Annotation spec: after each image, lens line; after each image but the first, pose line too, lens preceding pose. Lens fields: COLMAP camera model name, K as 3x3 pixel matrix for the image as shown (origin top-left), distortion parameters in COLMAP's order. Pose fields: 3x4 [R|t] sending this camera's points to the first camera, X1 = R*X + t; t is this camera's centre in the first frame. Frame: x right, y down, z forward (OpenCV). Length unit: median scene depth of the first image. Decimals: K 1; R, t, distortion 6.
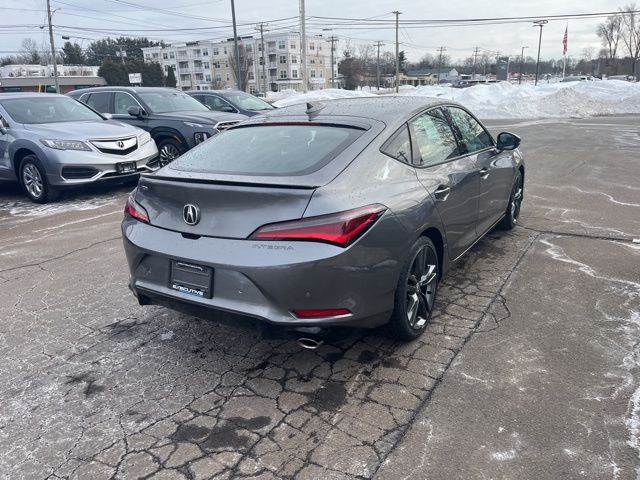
lens RADIAL K [[480.9, 0, 318.7], [0, 480.9, 243.7], [0, 0, 1]] dist [0.084056, -0.106917]
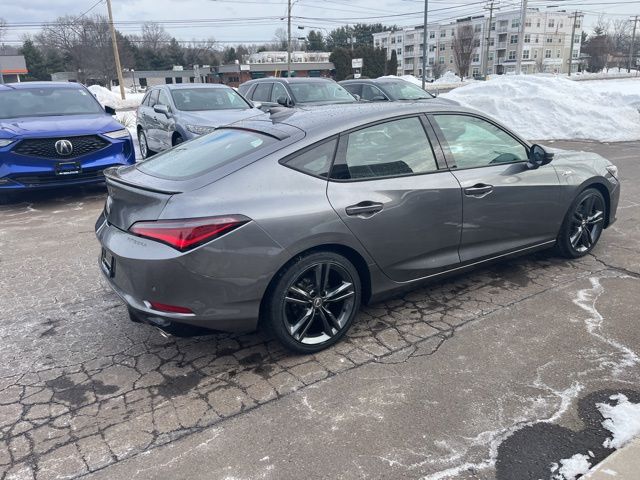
lens RADIAL K [[480.9, 0, 318.6], [0, 480.9, 235.9], [0, 0, 1]] dist [0.084056, -0.106917]
pose [[0.904734, 0.134390, -0.404221, 0.493415], [-0.127090, 0.990871, 0.044977, -0.074473], [0.406576, 0.010681, 0.913555, 0.086527]]
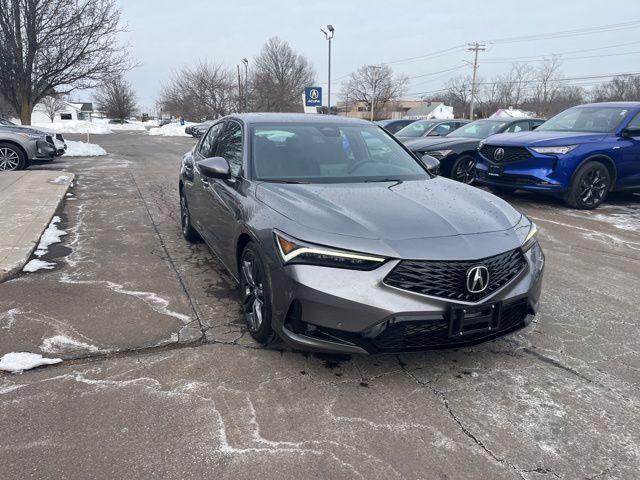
lens RADIAL K [[480.9, 0, 321.6], [0, 480.9, 241.1], [0, 0, 1]] dist [0.084056, -0.106917]
pose [[-0.564858, 0.226534, -0.793485, 1.197029], [-0.236622, 0.876734, 0.418745, -0.605170], [0.790535, 0.424287, -0.441628, 1.923478]]
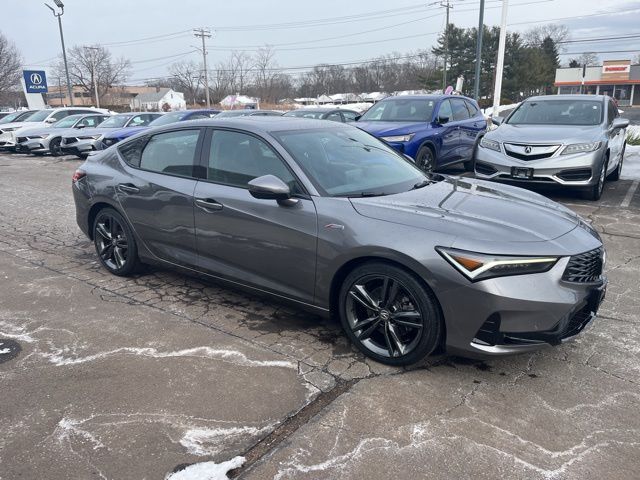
lens RADIAL K [[480.9, 0, 318.8], [0, 480.9, 243.0], [0, 0, 1]] dist [0.084056, -0.106917]
pose [[-0.068372, 0.304026, -0.950207, 1.342592], [-0.284343, 0.906995, 0.310660, -0.467009], [0.956281, 0.291425, 0.024435, 1.324168]]
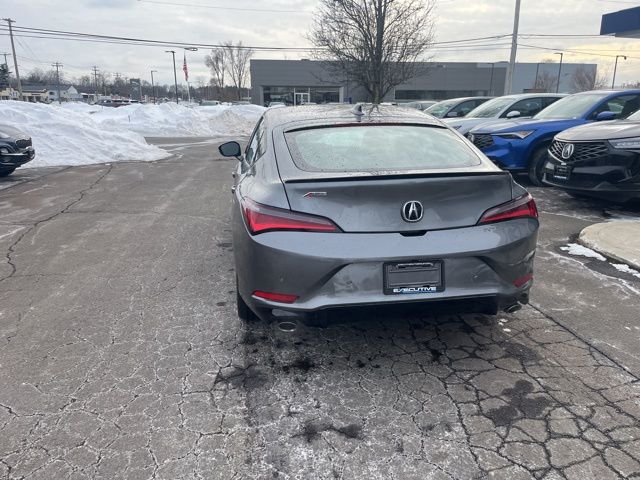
lens RADIAL K [[480.9, 0, 317.8], [0, 480.9, 245.3], [0, 0, 1]] dist [0.084056, -0.106917]
pose [[0.754215, -0.149944, 0.639278, -0.741161], [0.173550, 0.984478, 0.026158, -0.036390], [-0.633277, 0.091218, 0.768531, 0.272131]]
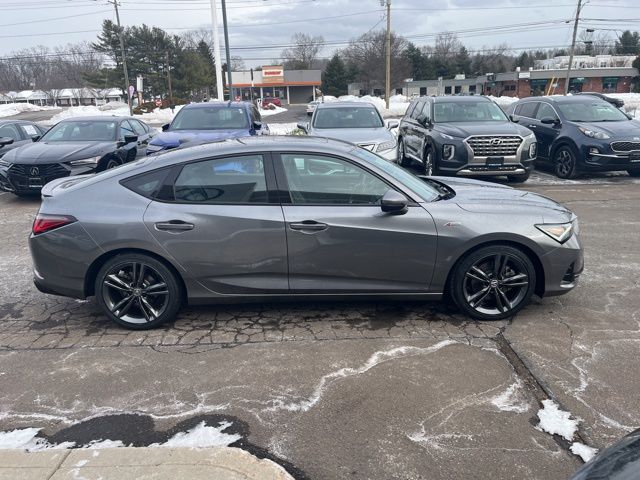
lens RADIAL K [[480.9, 0, 318.6], [0, 480.9, 242.3], [0, 0, 1]] dist [0.084056, -0.106917]
pose [[0.544519, 0.257824, -0.798139, 1.226397], [-0.244157, 0.959097, 0.143245, -0.283389], [0.802426, 0.116872, 0.585196, 0.522148]]
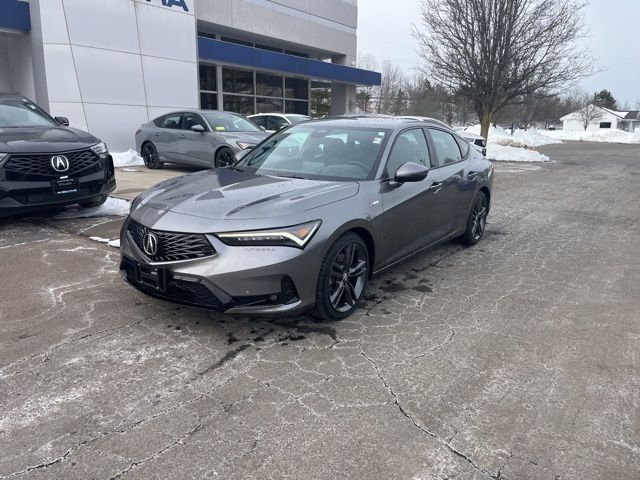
lens RADIAL K [[480.9, 0, 318.5], [0, 480.9, 236.5], [0, 0, 1]] dist [0.084056, -0.106917]
pose [[-0.997642, 0.004318, 0.068496, 0.161970], [0.038467, 0.861704, 0.505950, -0.768843], [-0.056838, 0.507392, -0.859839, 2.555842]]
